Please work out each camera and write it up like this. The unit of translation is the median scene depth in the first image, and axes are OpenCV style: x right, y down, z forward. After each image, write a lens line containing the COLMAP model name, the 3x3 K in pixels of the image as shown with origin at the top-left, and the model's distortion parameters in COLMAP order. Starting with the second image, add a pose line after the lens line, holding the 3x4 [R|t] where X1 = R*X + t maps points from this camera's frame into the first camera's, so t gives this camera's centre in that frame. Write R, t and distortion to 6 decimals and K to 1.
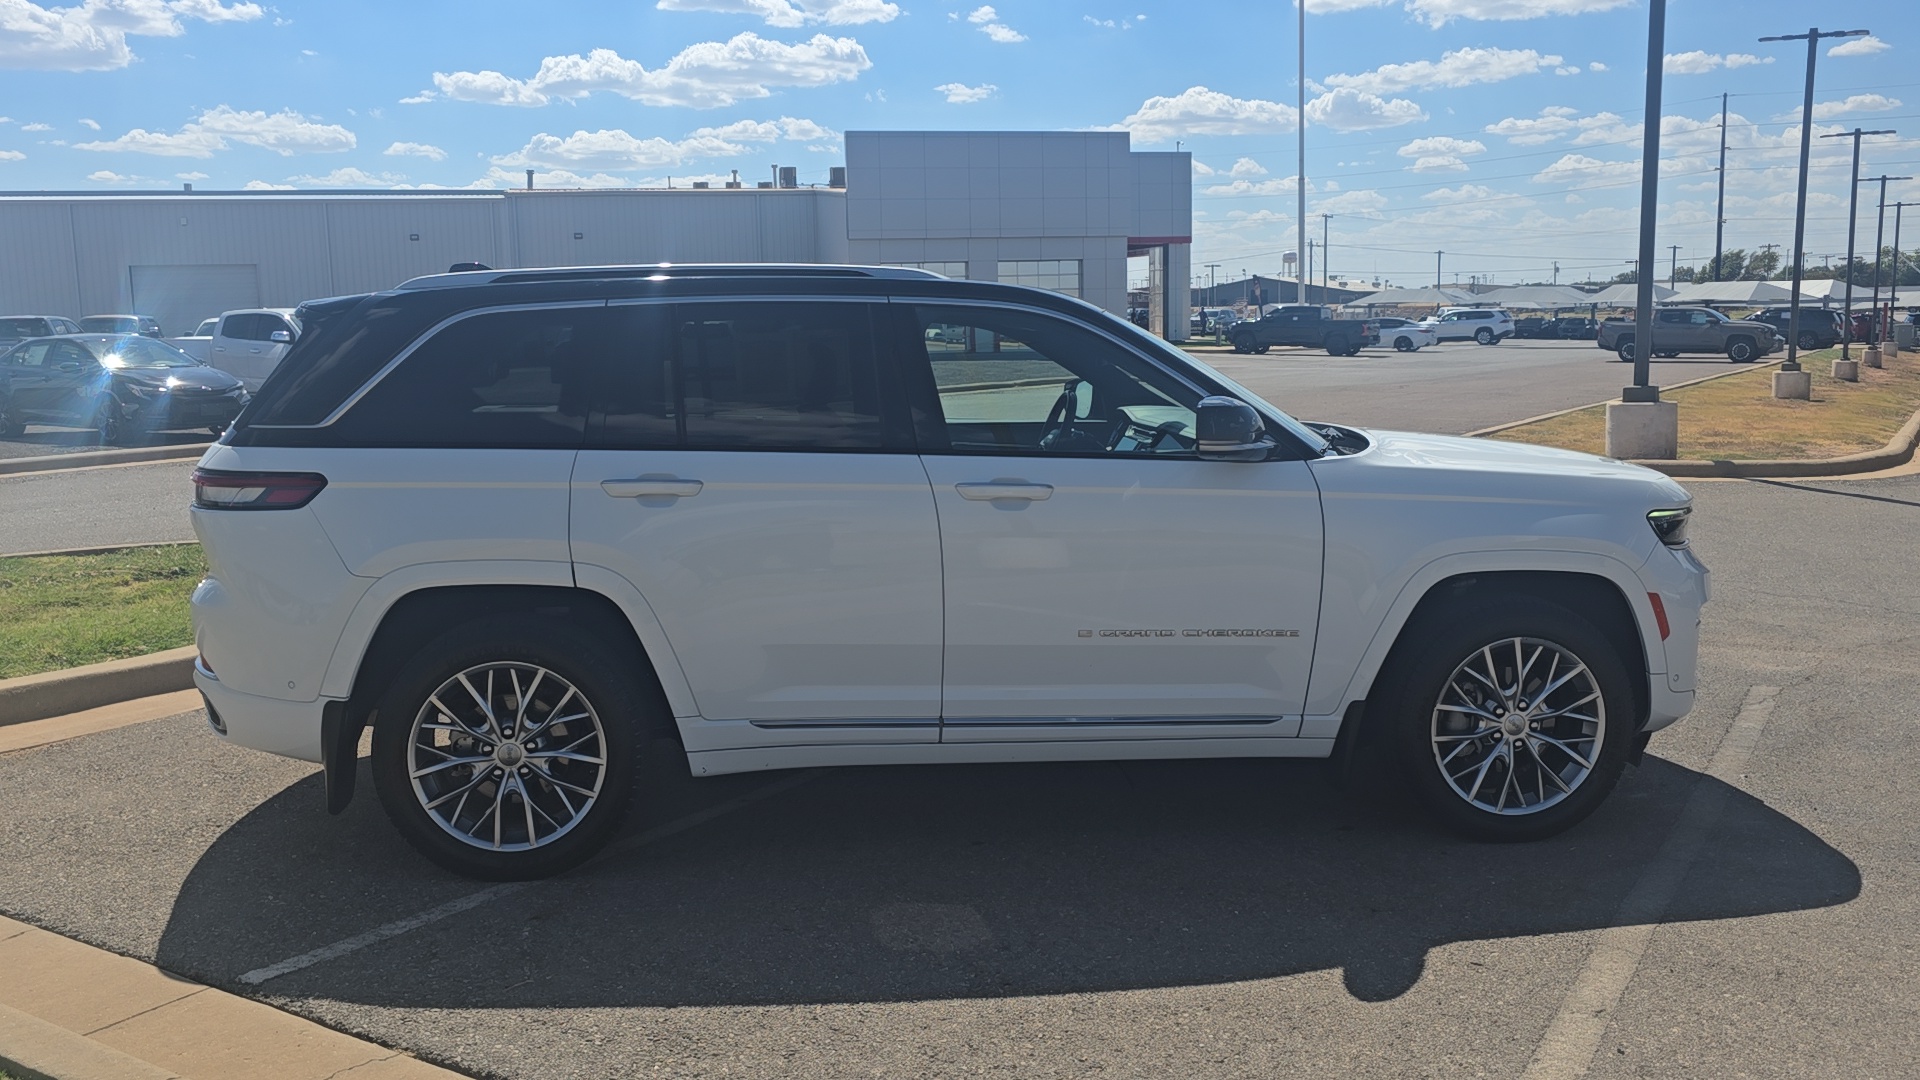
lens RADIAL K [[1588.9, 0, 956.5], [0, 1588.9, 537.9], [0, 0, 1]] dist [0.007251, -0.008599]
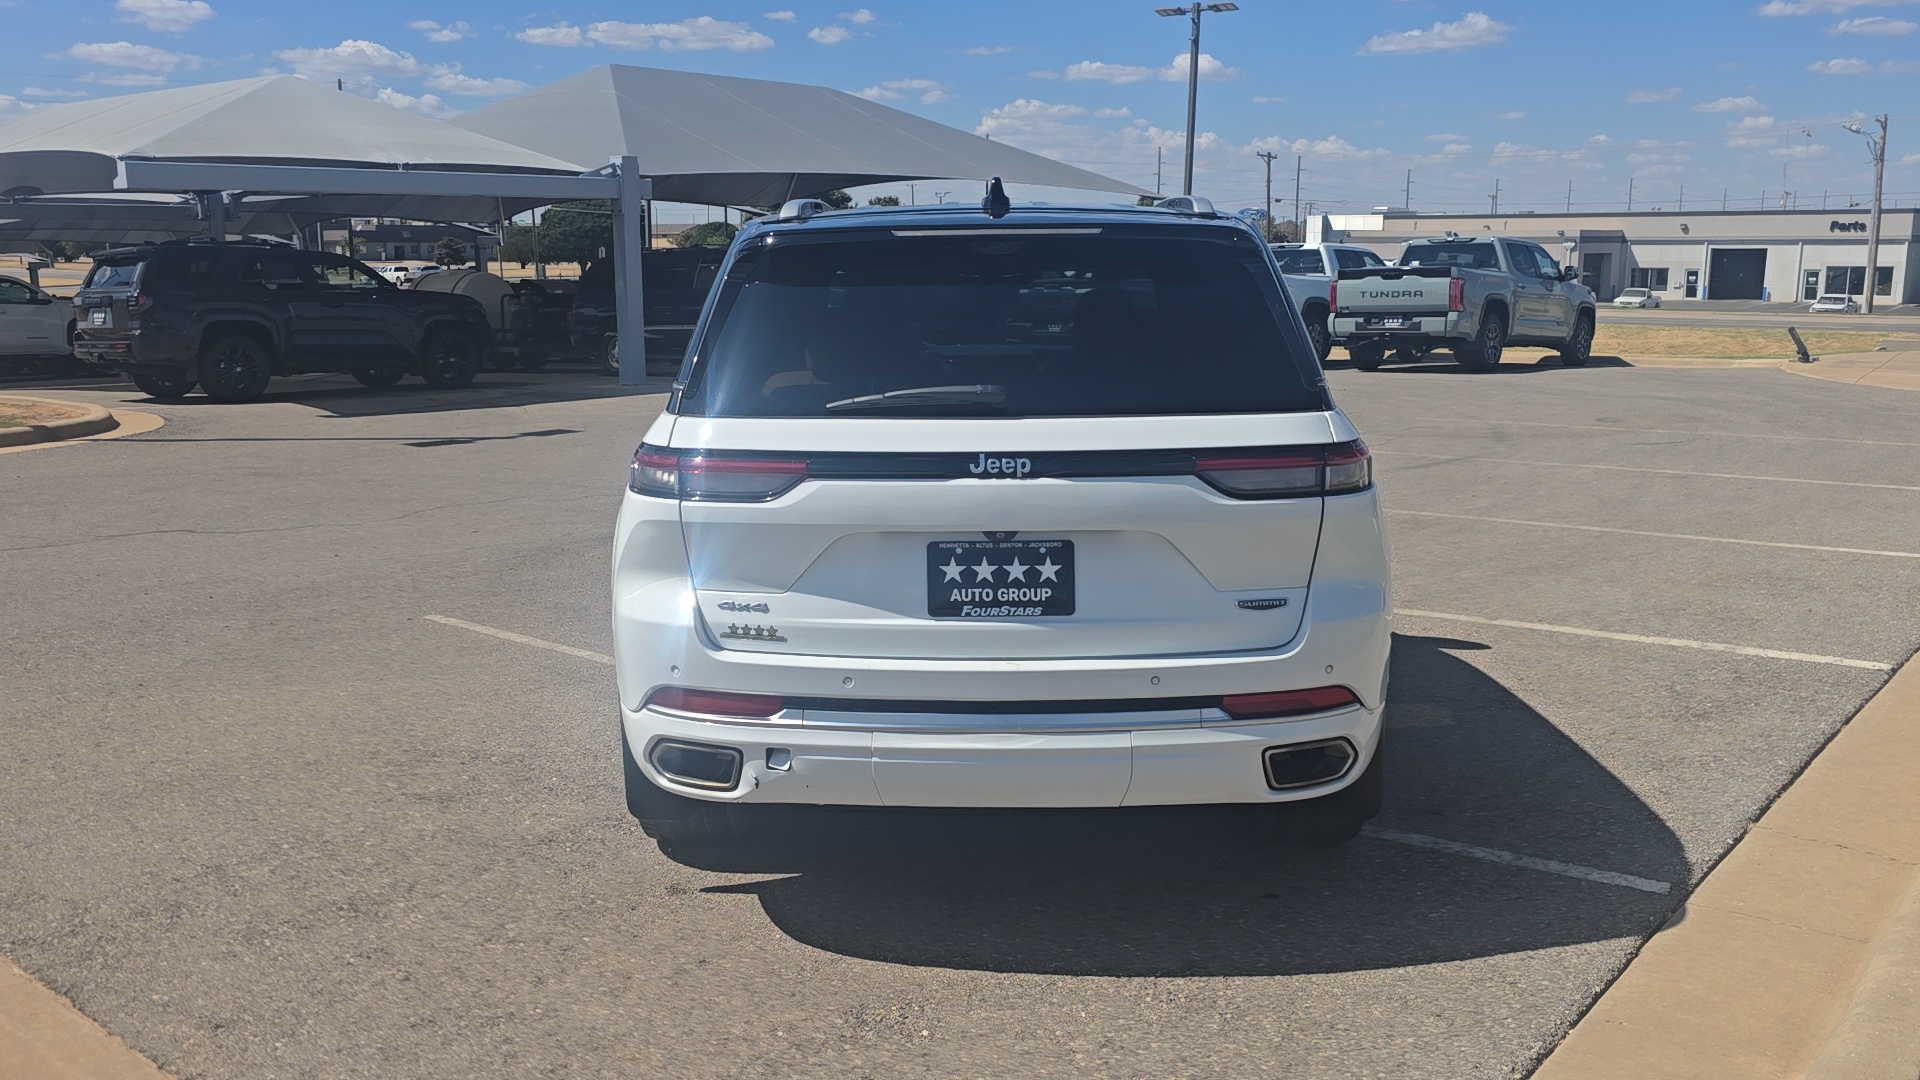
lens RADIAL K [[1588.9, 0, 951.2], [0, 1588.9, 542.3], [0, 0, 1]] dist [0.007251, -0.008599]
pose [[0.126627, -0.162465, 0.978555, -0.075951], [0.140502, 0.979488, 0.144439, -0.008083], [-0.981949, 0.119199, 0.146857, 0.065509]]
